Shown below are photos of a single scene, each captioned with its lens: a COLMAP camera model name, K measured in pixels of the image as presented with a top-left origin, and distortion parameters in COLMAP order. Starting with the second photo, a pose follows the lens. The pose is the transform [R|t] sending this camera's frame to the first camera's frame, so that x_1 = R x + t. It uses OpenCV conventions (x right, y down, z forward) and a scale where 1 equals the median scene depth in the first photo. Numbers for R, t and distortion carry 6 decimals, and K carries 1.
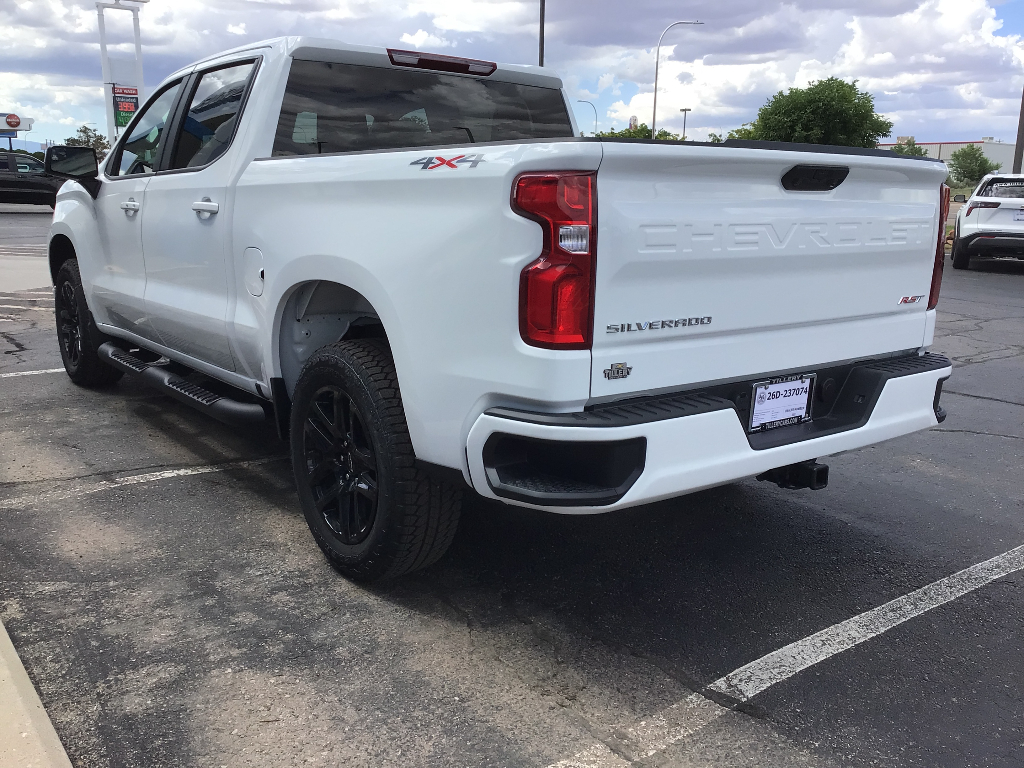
lens RADIAL K [[928.1, 0, 514.2], [0, 928.1, 384.7], [0, 0, 1]] dist [0.059542, -0.077347]
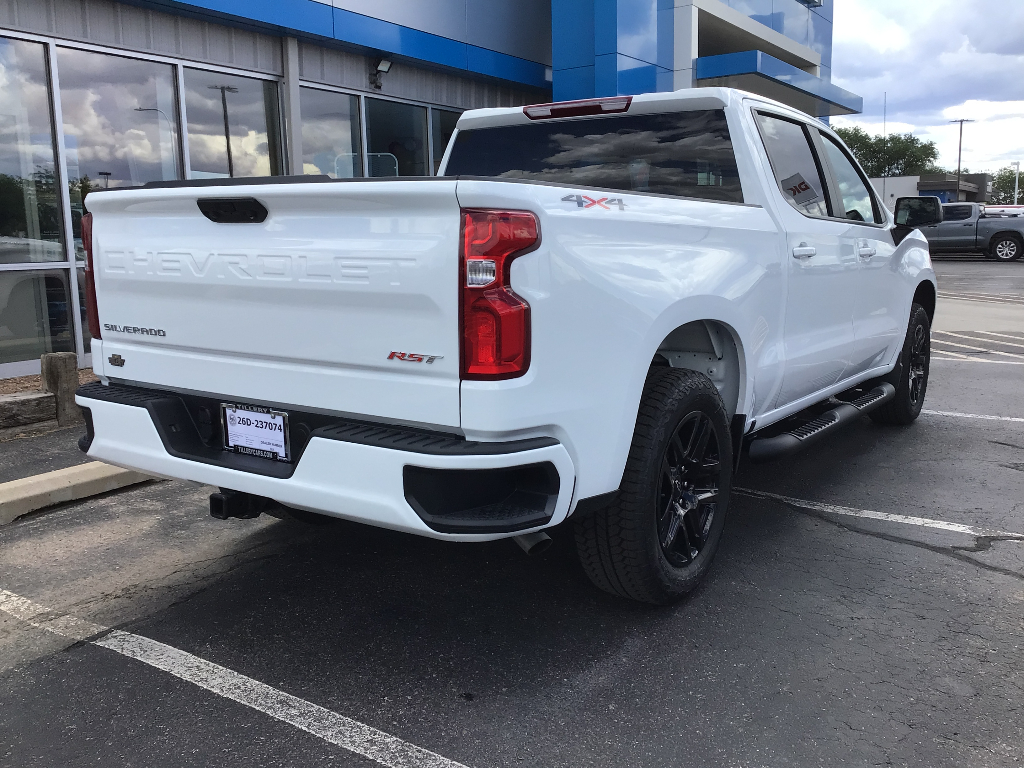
lens RADIAL K [[928.1, 0, 507.8], [0, 928.1, 378.4], [0, 0, 1]] dist [0.059542, -0.077347]
pose [[0.306971, 0.128241, -0.943039, 1.290598], [-0.185947, 0.979865, 0.072721, -0.158460], [0.933377, 0.153032, 0.324636, 0.902784]]
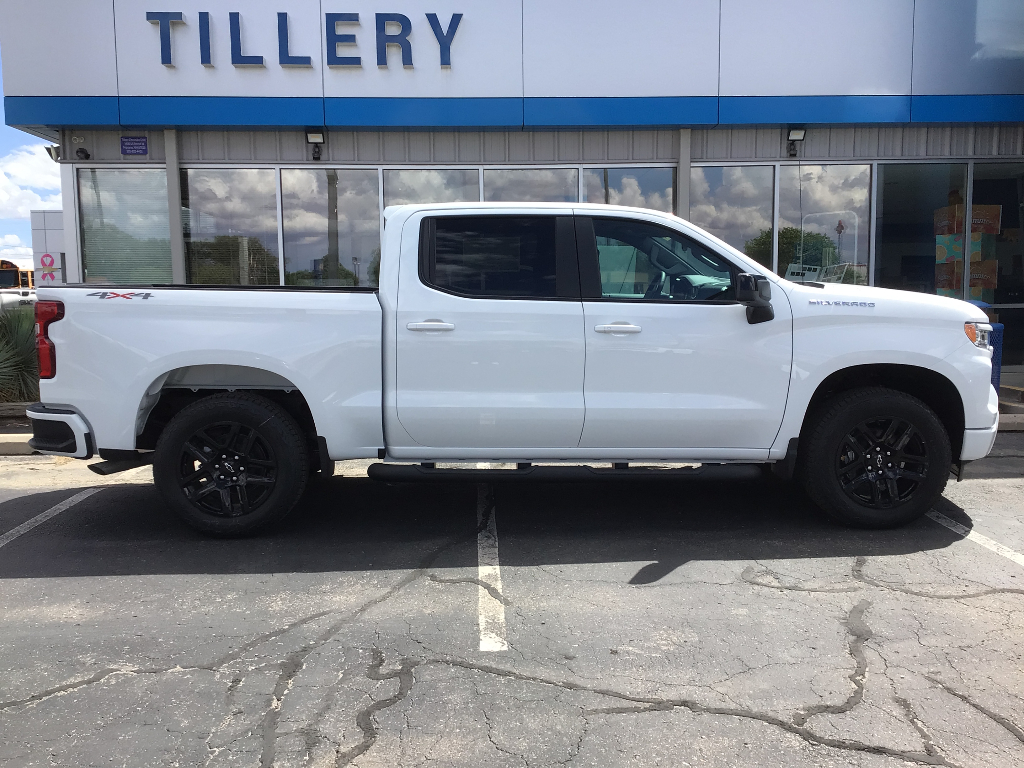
lens RADIAL K [[928.1, 0, 509.3], [0, 928.1, 386.8], [0, 0, 1]] dist [0.059542, -0.077347]
pose [[-0.580055, 0.077981, -0.810836, 1.457735], [-0.172852, 0.960955, 0.216073, -0.633515], [0.796026, 0.265489, -0.543928, 2.897691]]
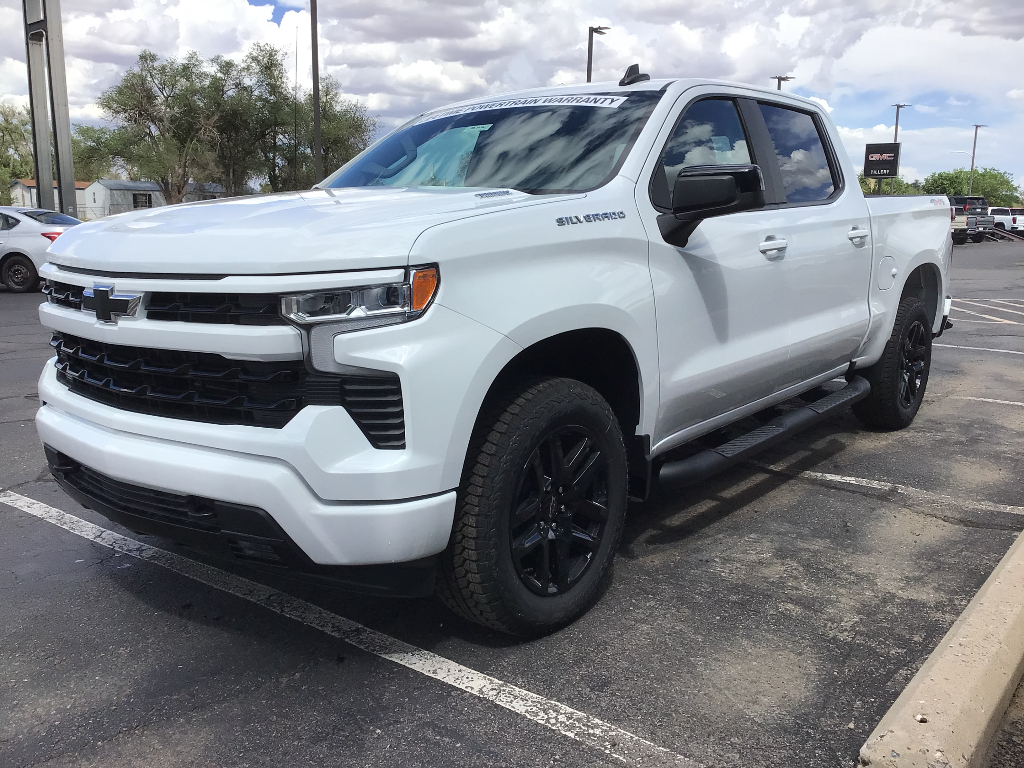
lens RADIAL K [[900.3, 0, 471.8], [0, 900.3, 368.8], [0, 0, 1]] dist [0.059557, -0.011746]
pose [[-0.213600, -0.178221, 0.960527, -1.931760], [0.198373, 0.954822, 0.221276, -0.537327], [-0.956569, 0.237807, -0.168595, 2.350603]]
